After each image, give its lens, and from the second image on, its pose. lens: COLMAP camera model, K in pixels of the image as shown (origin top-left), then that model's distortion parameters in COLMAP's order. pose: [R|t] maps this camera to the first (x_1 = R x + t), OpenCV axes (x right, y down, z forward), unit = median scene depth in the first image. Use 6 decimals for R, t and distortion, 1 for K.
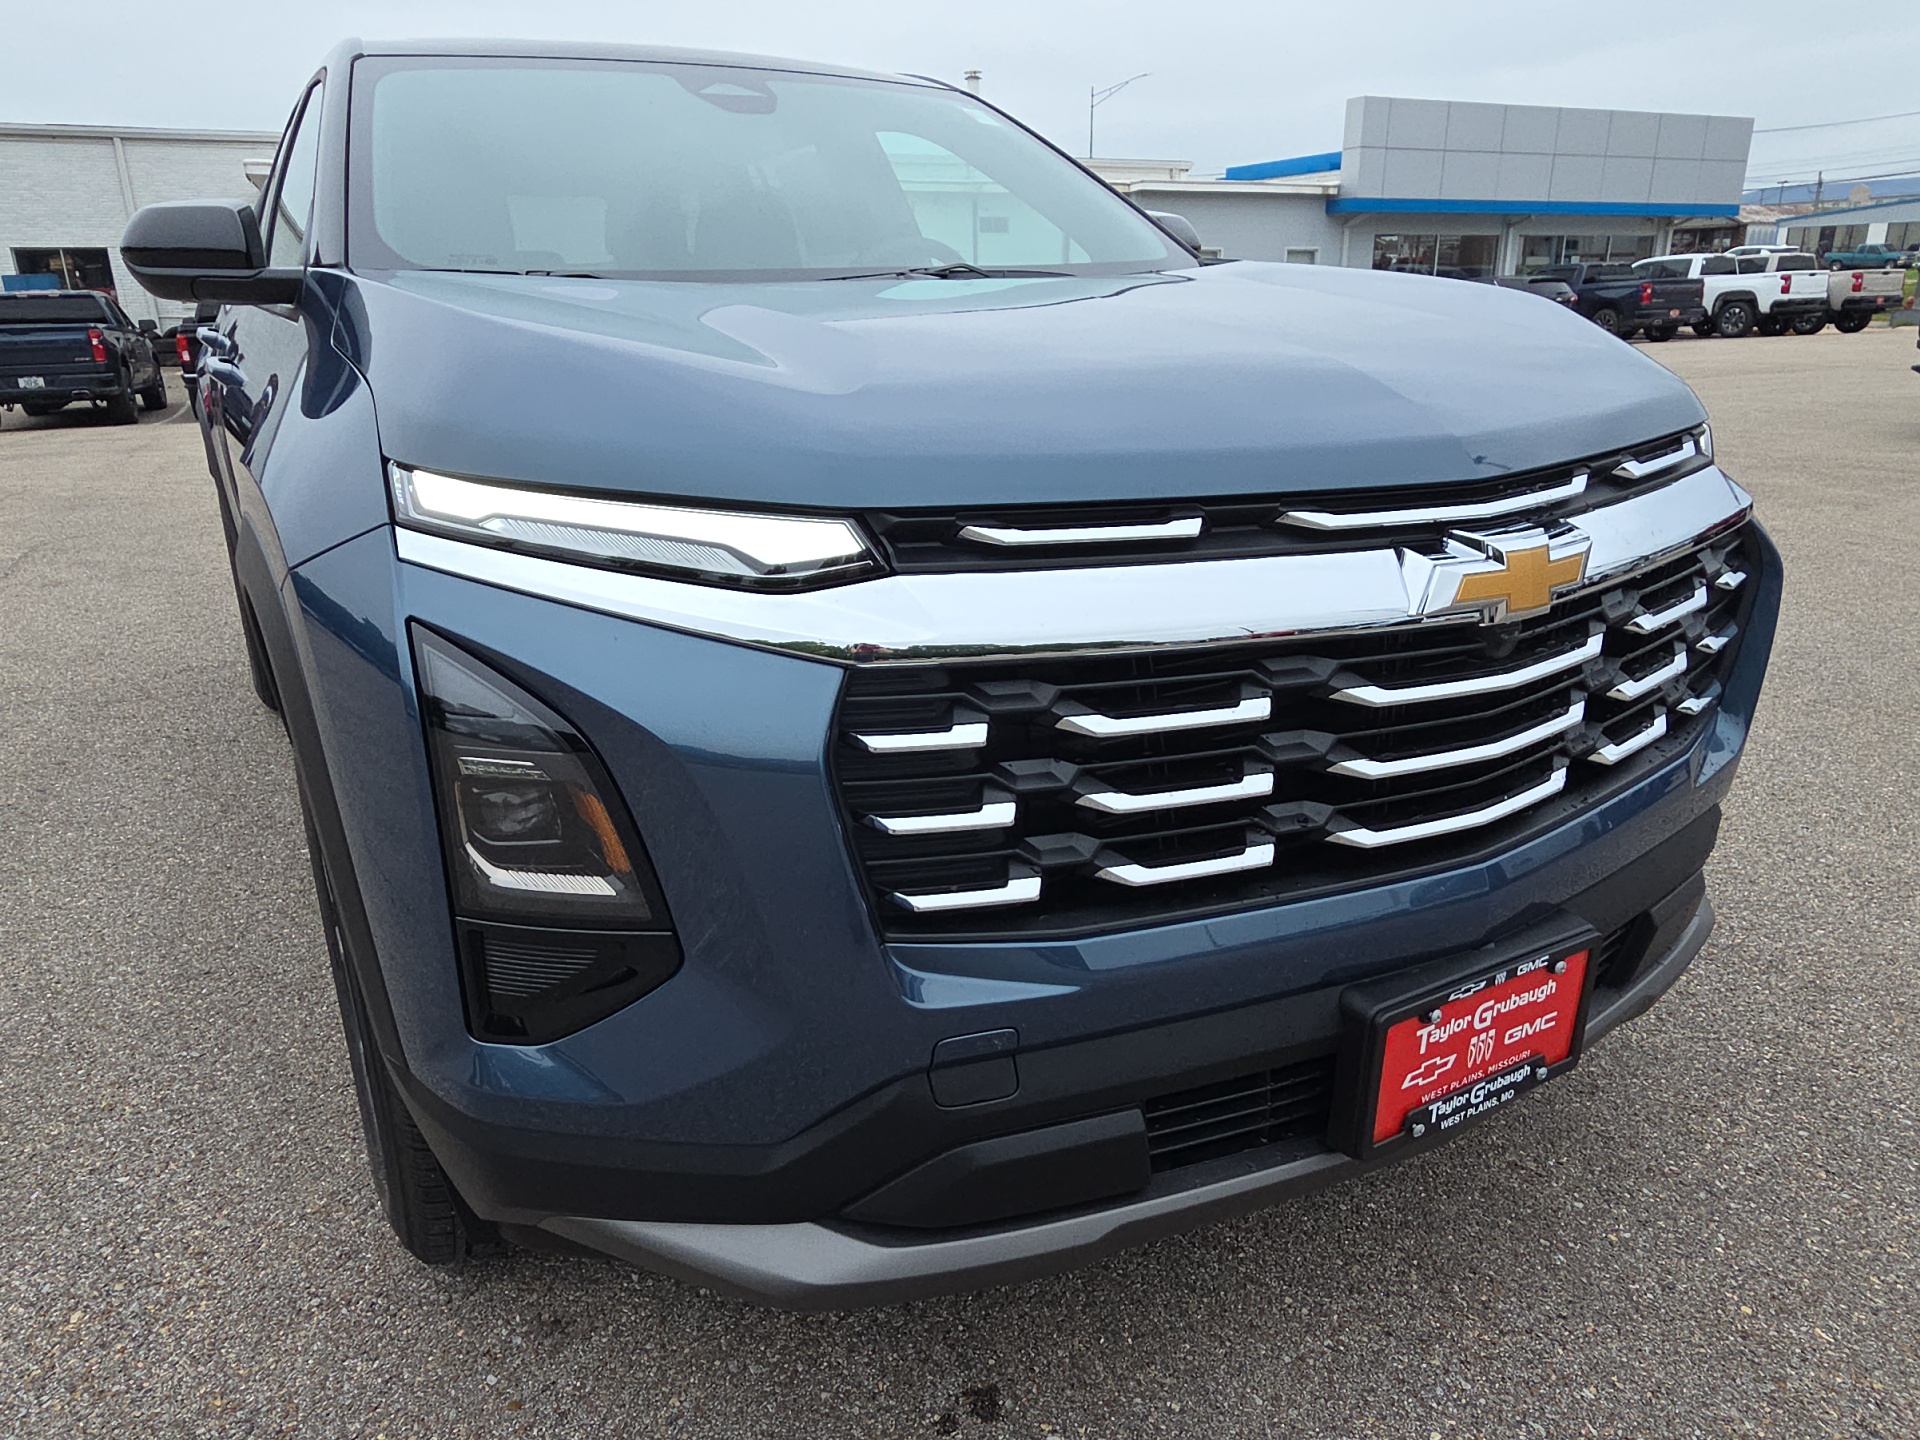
lens RADIAL K [[1303.1, 0, 950.6], [0, 1303.1, 719.6], [0, 0, 1]] dist [0.008062, -0.003642]
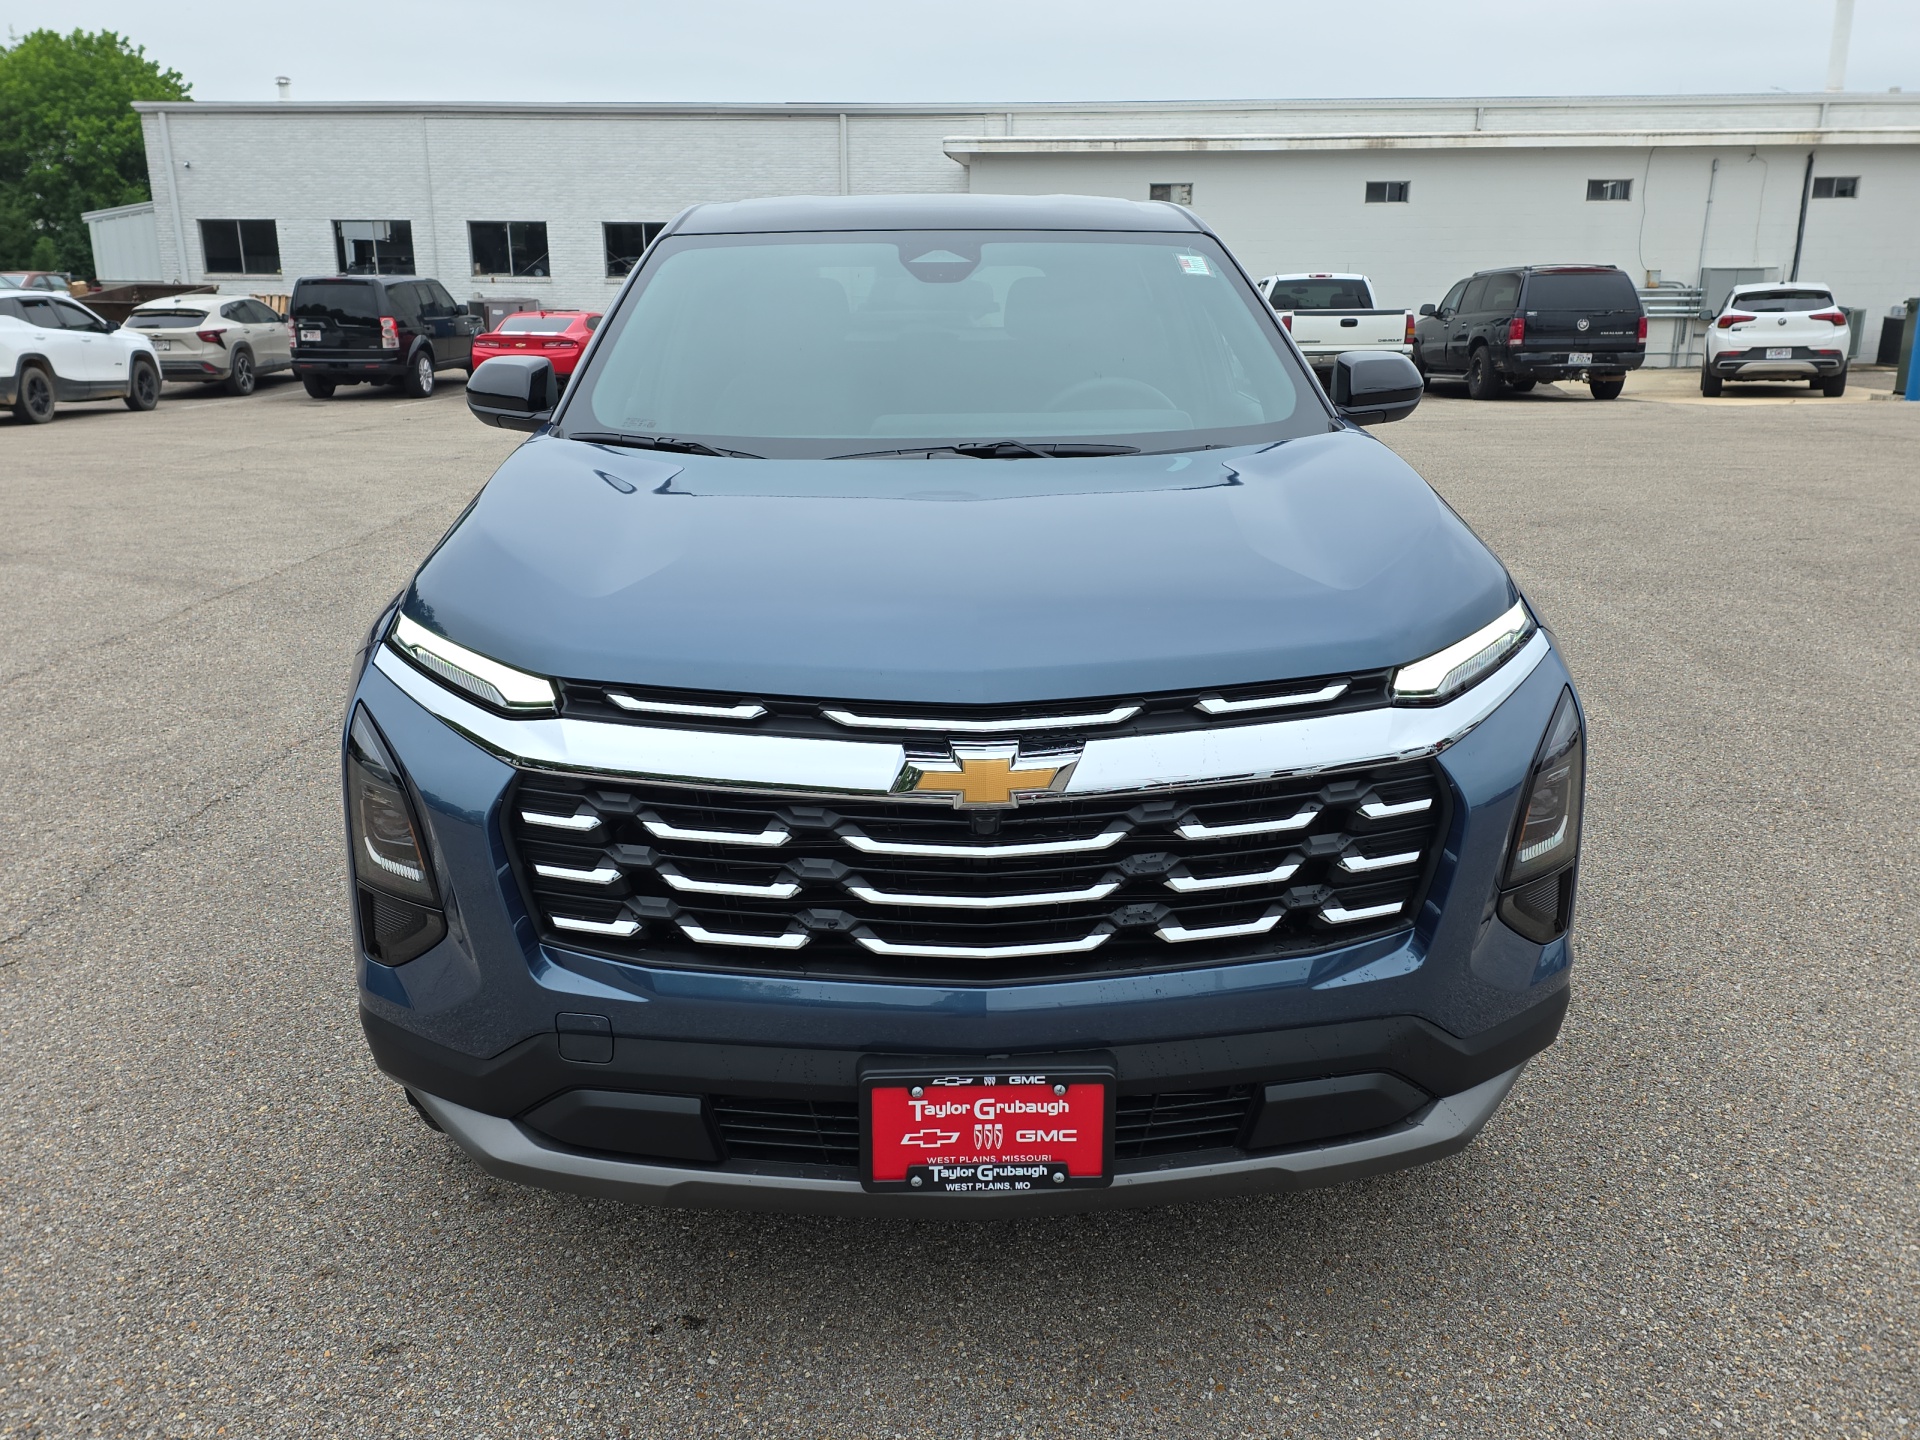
lens RADIAL K [[1576.8, 0, 948.0], [0, 1576.8, 690.8], [0, 0, 1]] dist [0.090845, -0.095380]
pose [[0.884685, 0.134261, -0.446437, 1.017883], [-0.157359, 0.987429, -0.014874, -0.152906], [0.438828, 0.083410, 0.894691, -0.454912]]
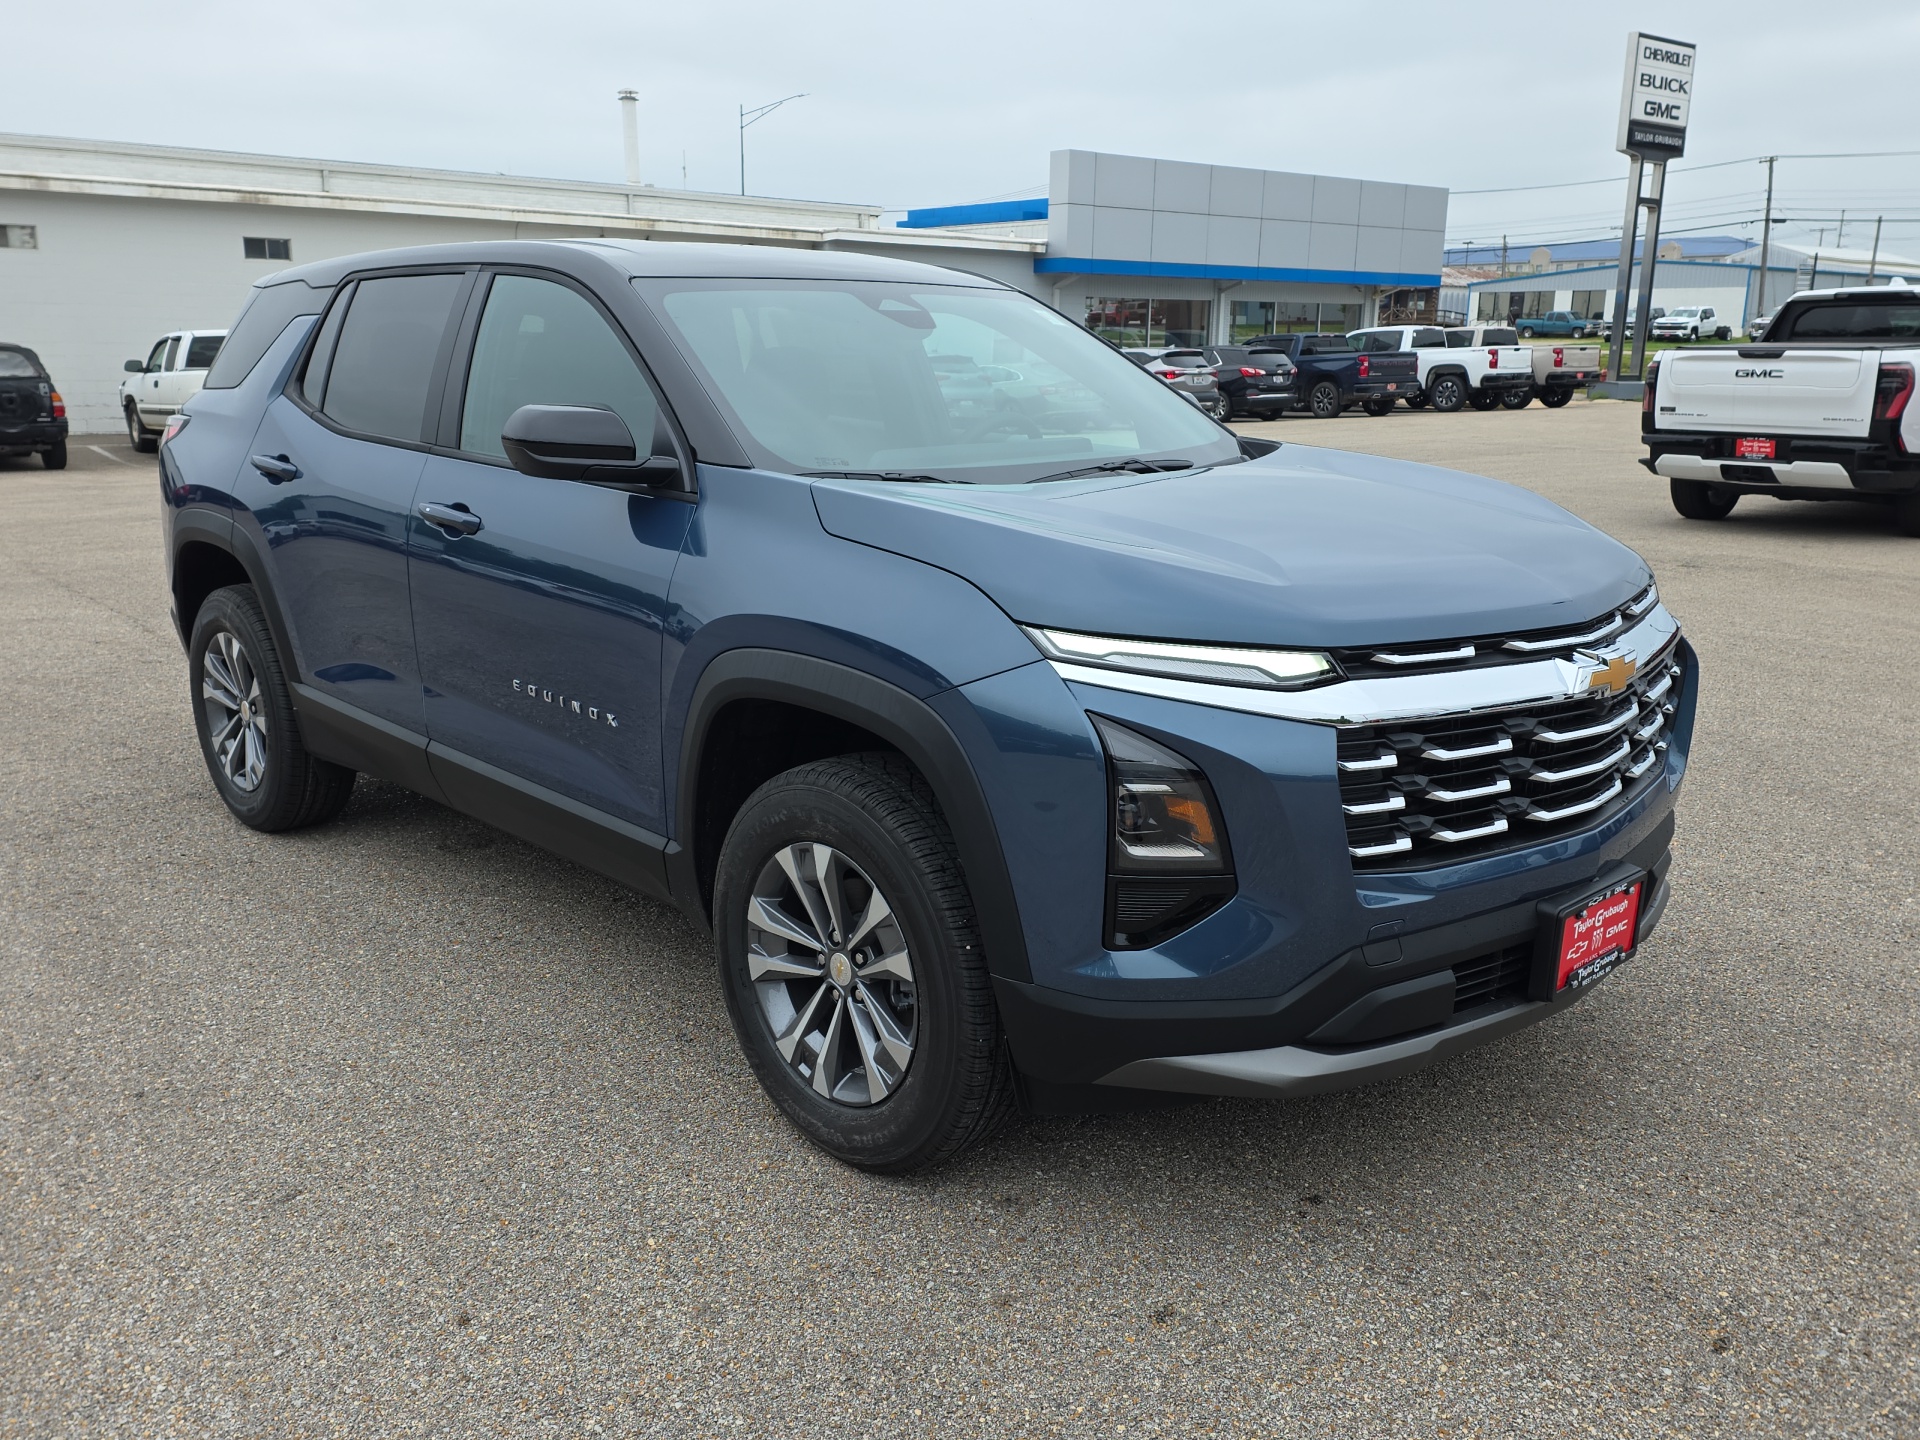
lens RADIAL K [[1576.8, 0, 965.6], [0, 1576.8, 701.9], [0, 0, 1]] dist [0.090845, -0.095380]
pose [[0.970701, -0.029052, 0.238528, -0.932981], [0.050751, 0.995059, -0.085337, 0.075490], [-0.234870, 0.094942, 0.967379, -0.922508]]
